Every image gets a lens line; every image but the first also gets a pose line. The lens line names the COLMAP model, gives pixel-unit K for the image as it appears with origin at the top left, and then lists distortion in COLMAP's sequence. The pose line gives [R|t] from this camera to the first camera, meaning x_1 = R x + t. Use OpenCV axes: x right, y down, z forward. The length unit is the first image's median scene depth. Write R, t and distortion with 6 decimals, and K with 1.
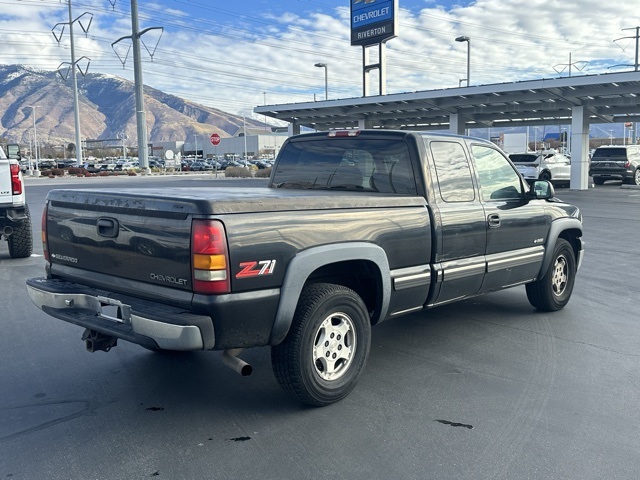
lens RADIAL K [[649.2, 0, 317.0], [0, 649.2, 241.2], [0, 0, 1]] dist [0.167432, -0.314439]
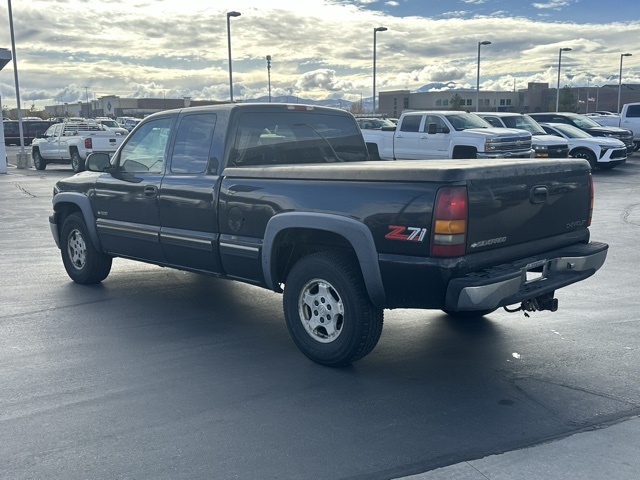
lens RADIAL K [[646.4, 0, 320.0], [0, 646.4, 240.0], [0, 0, 1]] dist [0.151998, -0.316368]
pose [[0.054187, -0.155694, 0.986318, -0.166669], [0.128433, 0.980651, 0.147744, -0.017998], [-0.990237, 0.118670, 0.073134, 0.154325]]
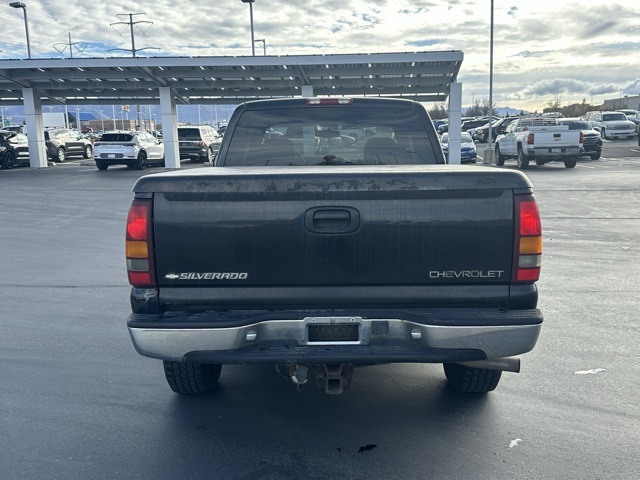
lens RADIAL K [[649.2, 0, 317.0], [0, 649.2, 241.2], [0, 0, 1]] dist [0.167432, -0.314439]
pose [[0.753487, -0.113674, 0.647561, -0.096349], [0.095846, 0.993409, 0.062862, -0.005438], [-0.650439, 0.014701, 0.759416, 0.056197]]
